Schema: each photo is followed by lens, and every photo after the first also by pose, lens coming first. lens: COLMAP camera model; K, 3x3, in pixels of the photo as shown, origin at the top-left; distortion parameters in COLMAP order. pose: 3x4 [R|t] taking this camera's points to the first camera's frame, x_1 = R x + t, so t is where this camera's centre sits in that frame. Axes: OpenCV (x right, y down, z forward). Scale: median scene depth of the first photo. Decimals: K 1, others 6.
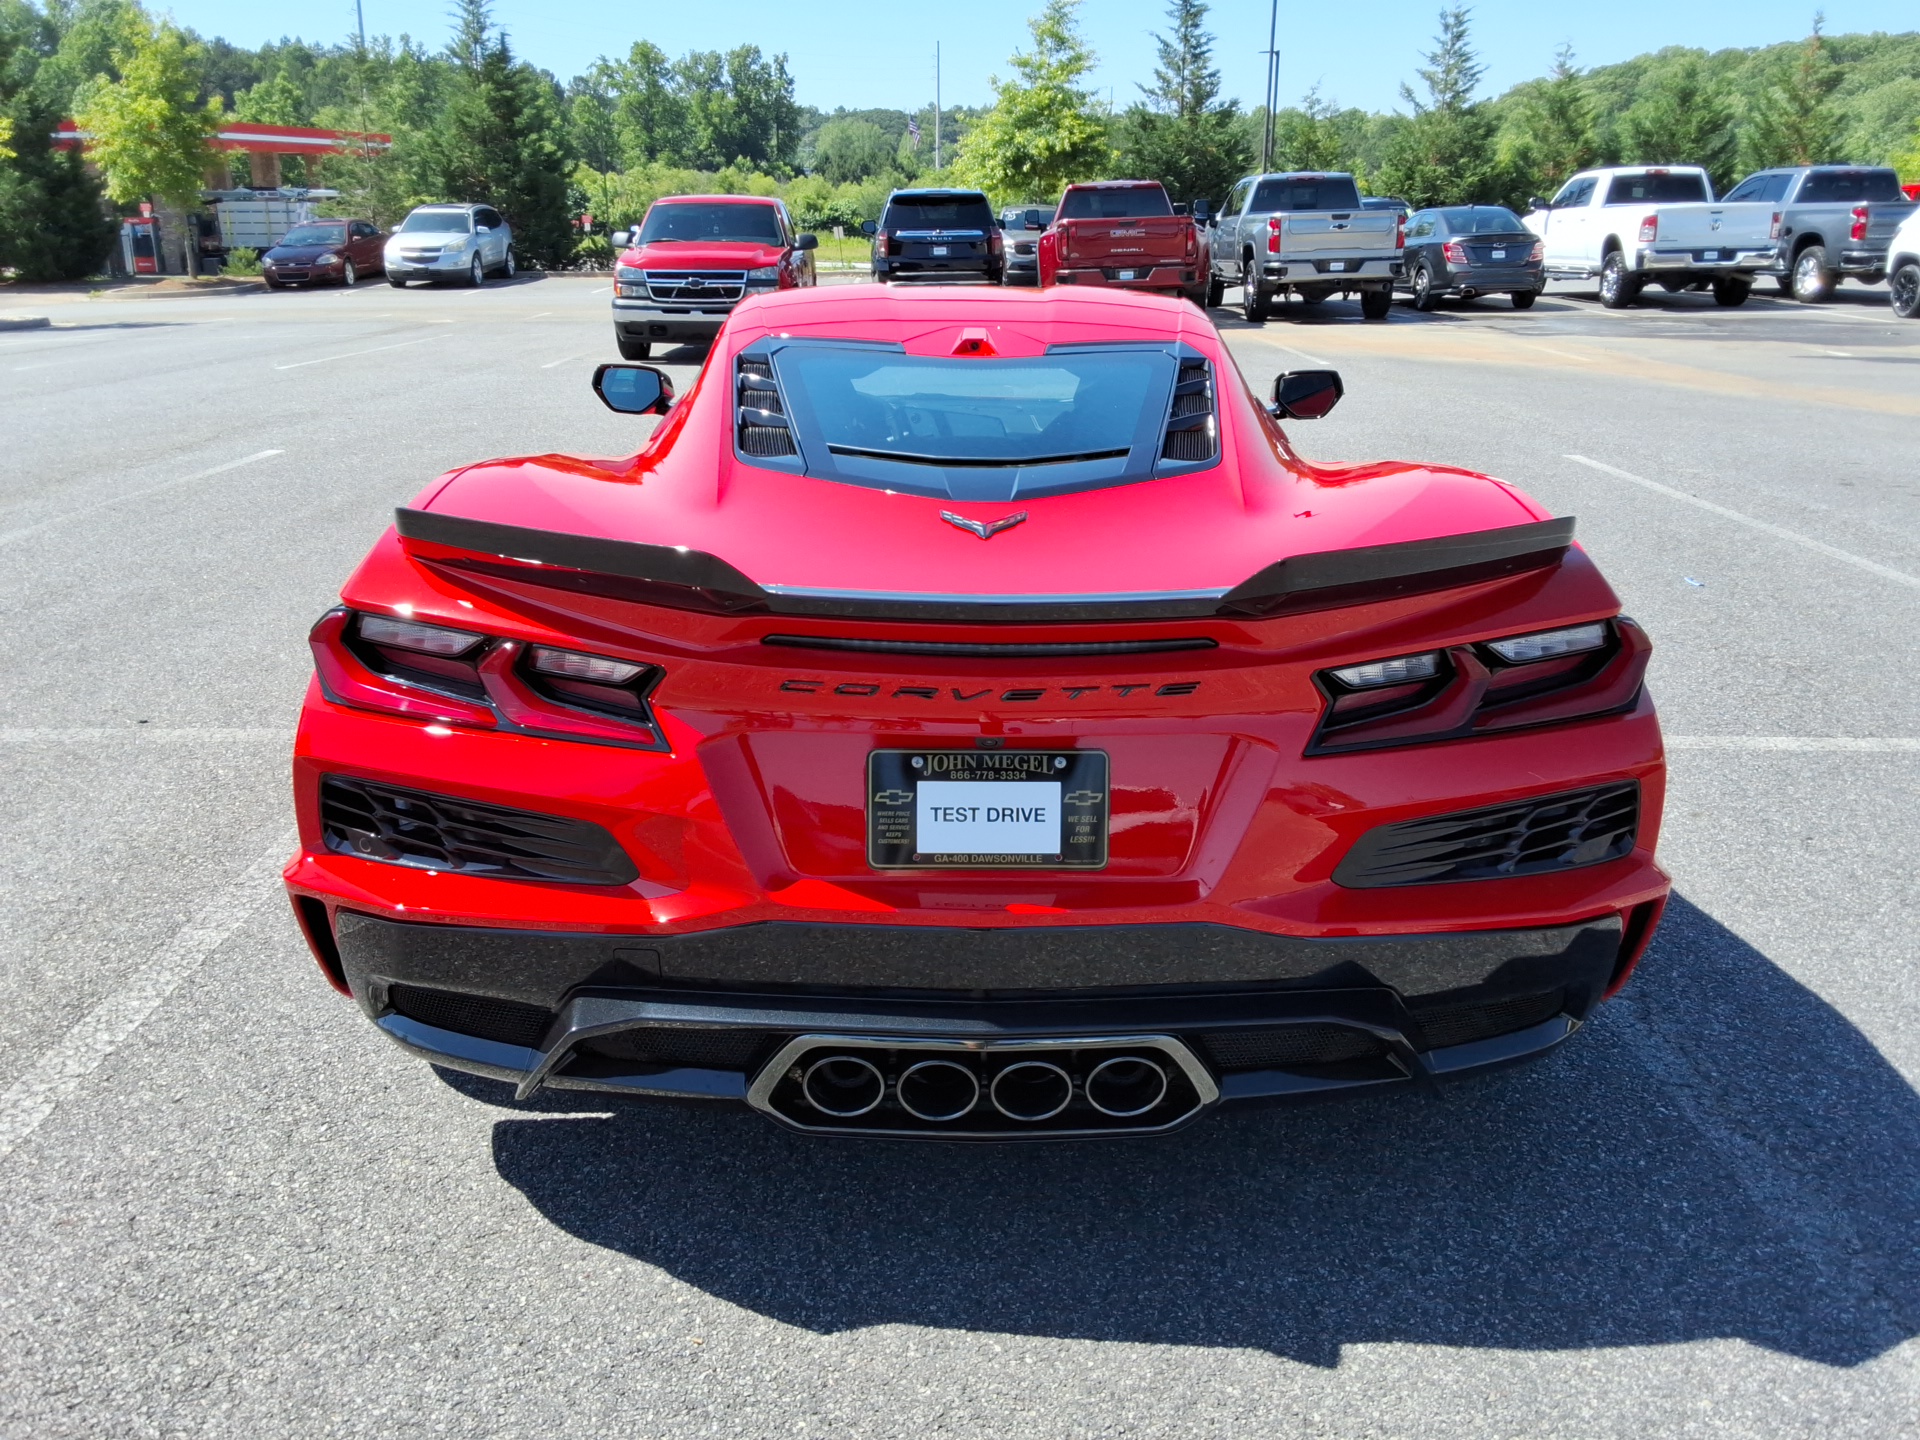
lens RADIAL K [[1542.5, 0, 973.1], [0, 1542.5, 699.8], [0, 0, 1]] dist [0.092302, -0.146547]
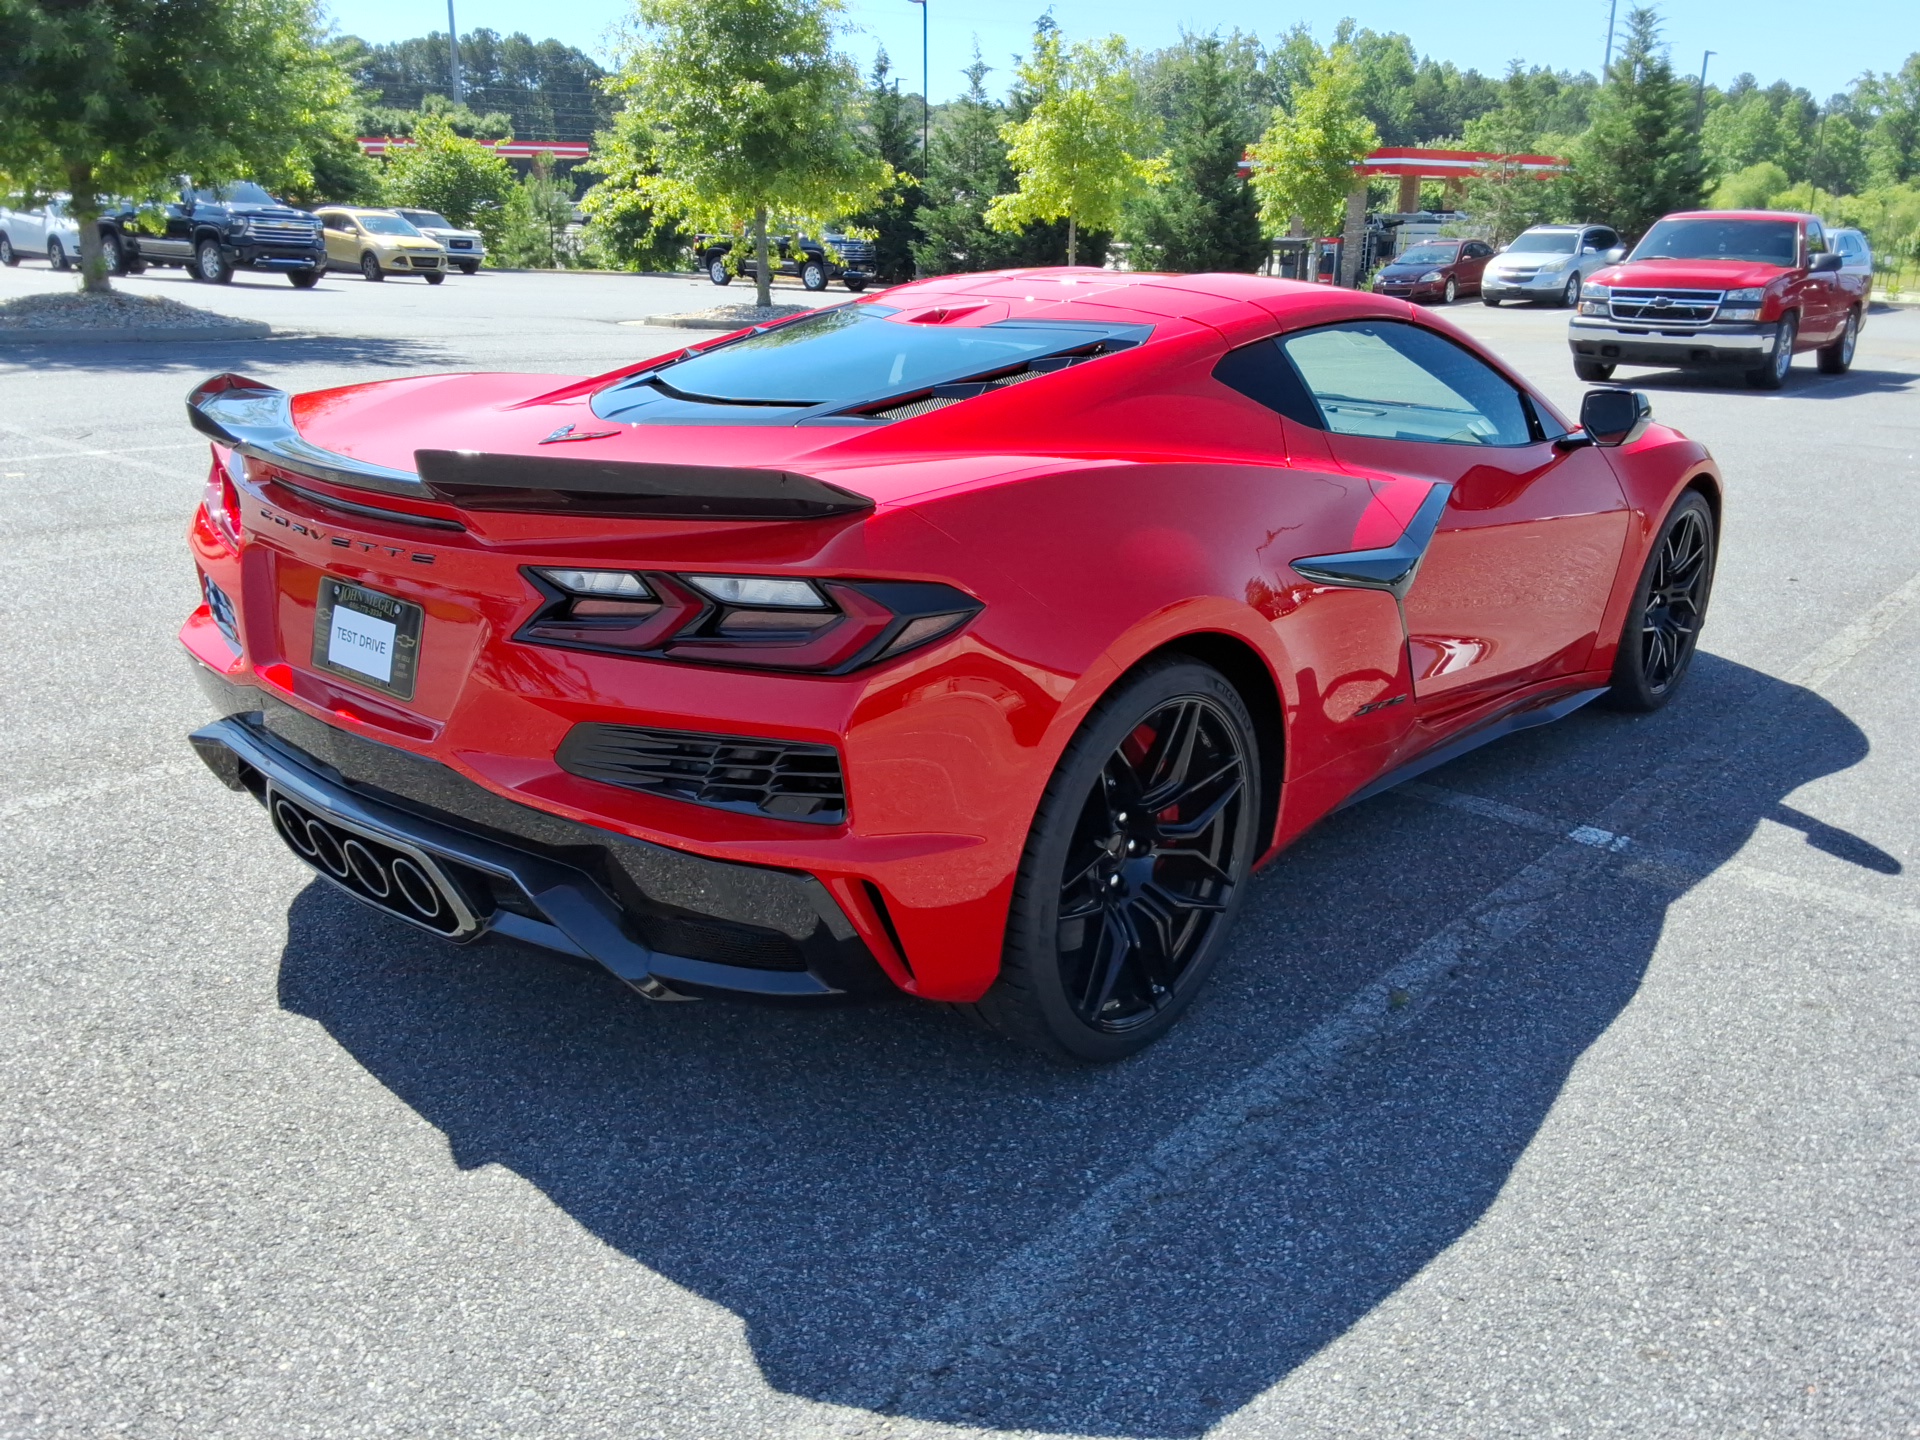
lens RADIAL K [[1542.5, 0, 994.3], [0, 1542.5, 689.7], [0, 0, 1]] dist [0.092302, -0.146547]
pose [[0.762287, 0.194732, -0.617250, 0.069386], [-0.207141, 0.976908, 0.052385, -0.003479], [0.613198, 0.087925, 0.785021, 0.018315]]
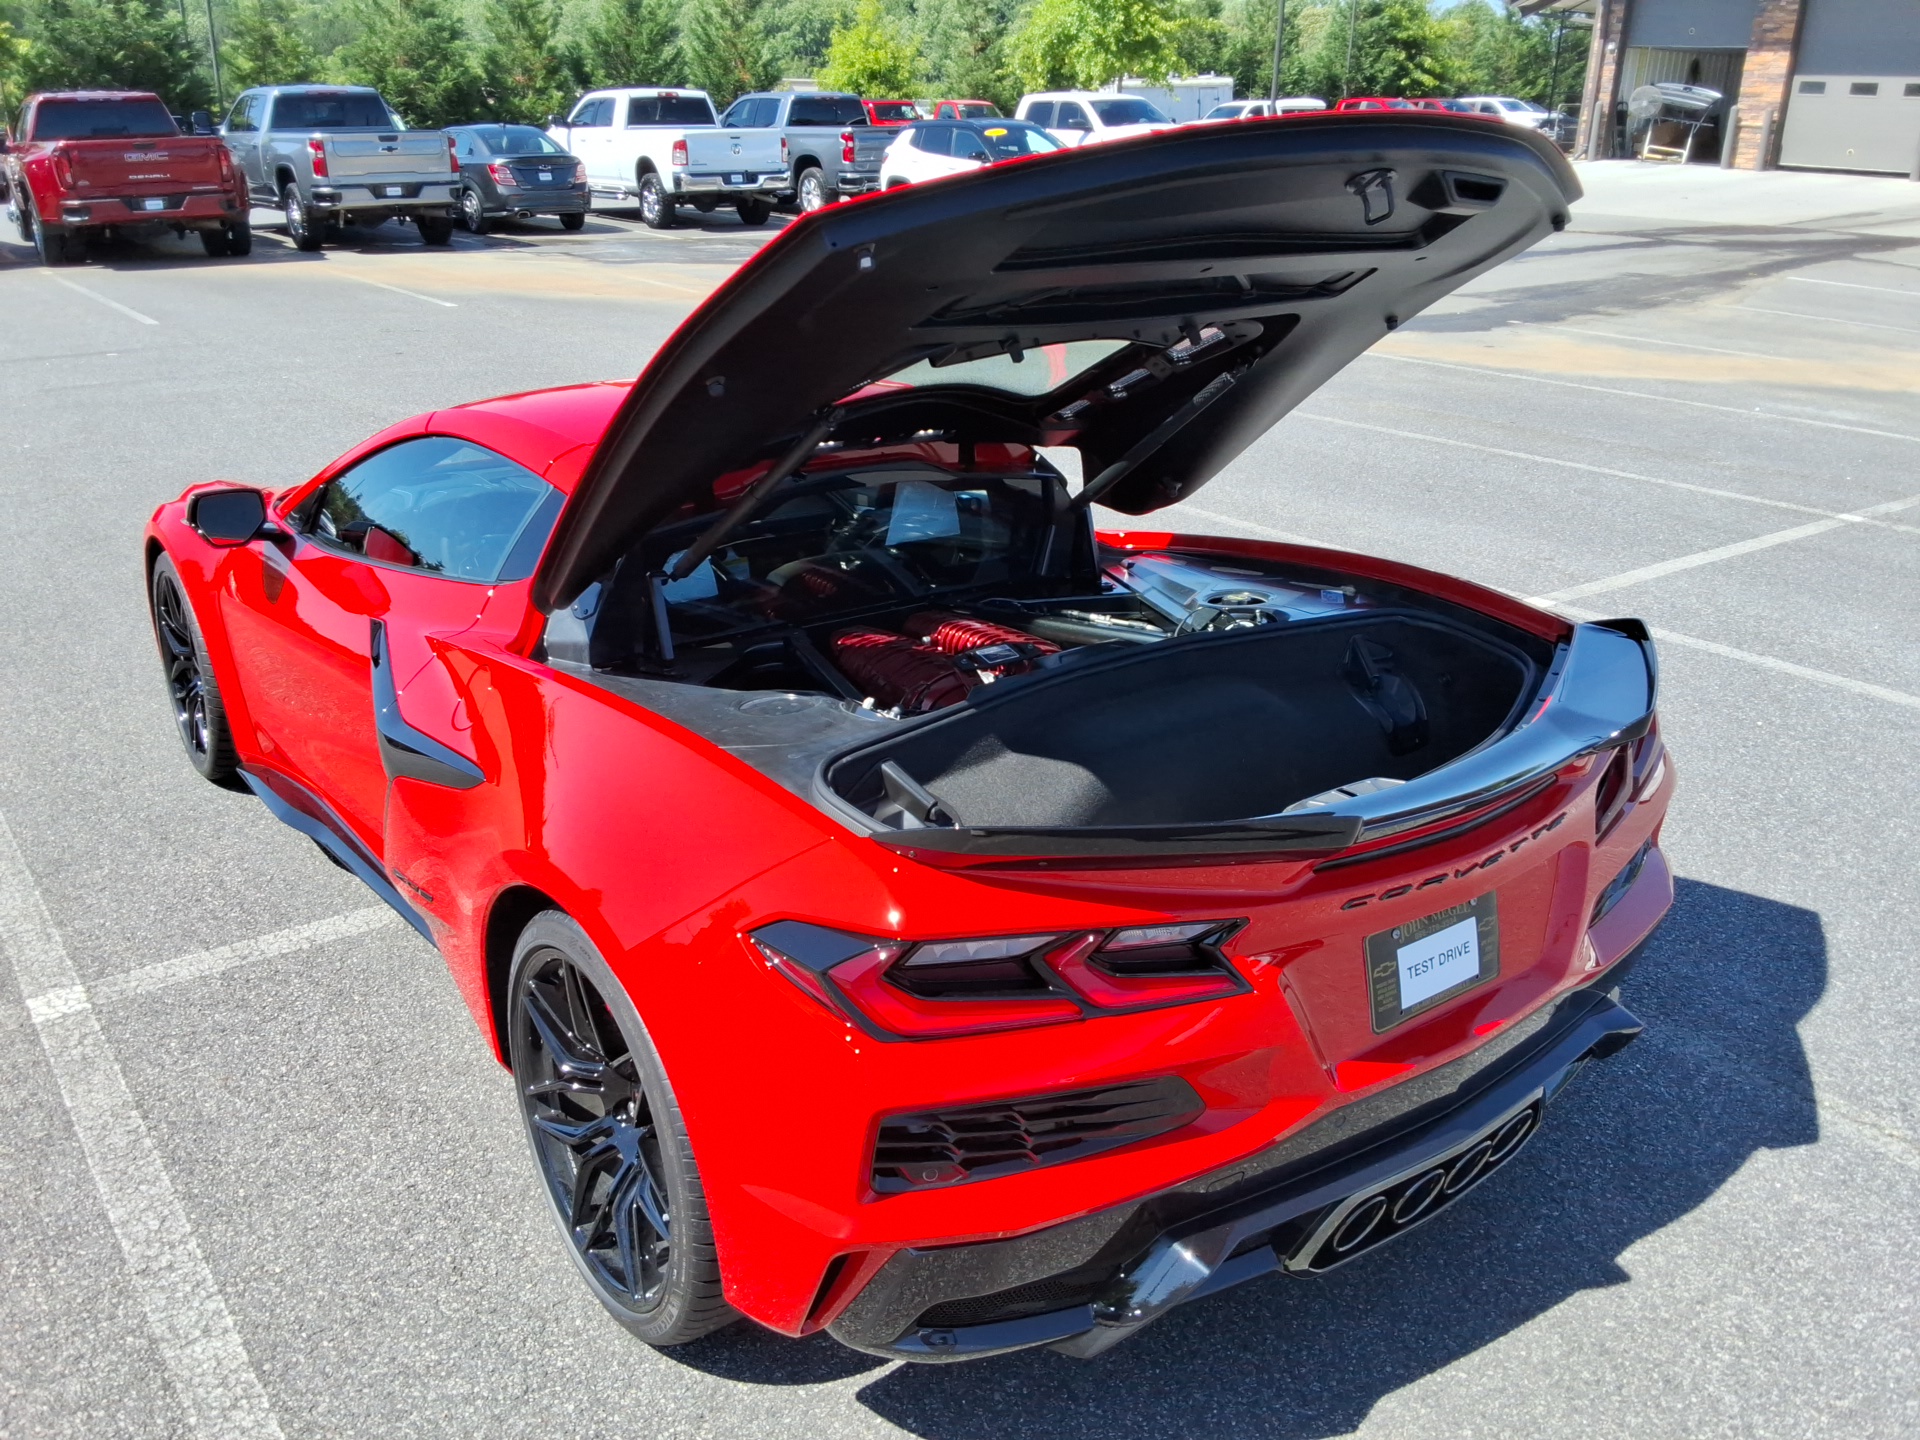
lens RADIAL K [[1542.5, 0, 979.6], [0, 1542.5, 701.2], [0, 0, 1]] dist [0.092302, -0.146547]
pose [[0.799963, -0.201477, 0.565213, -0.052384], [0.164165, 0.979493, 0.116805, -0.018292], [-0.577156, -0.000652, 0.816634, 0.013337]]
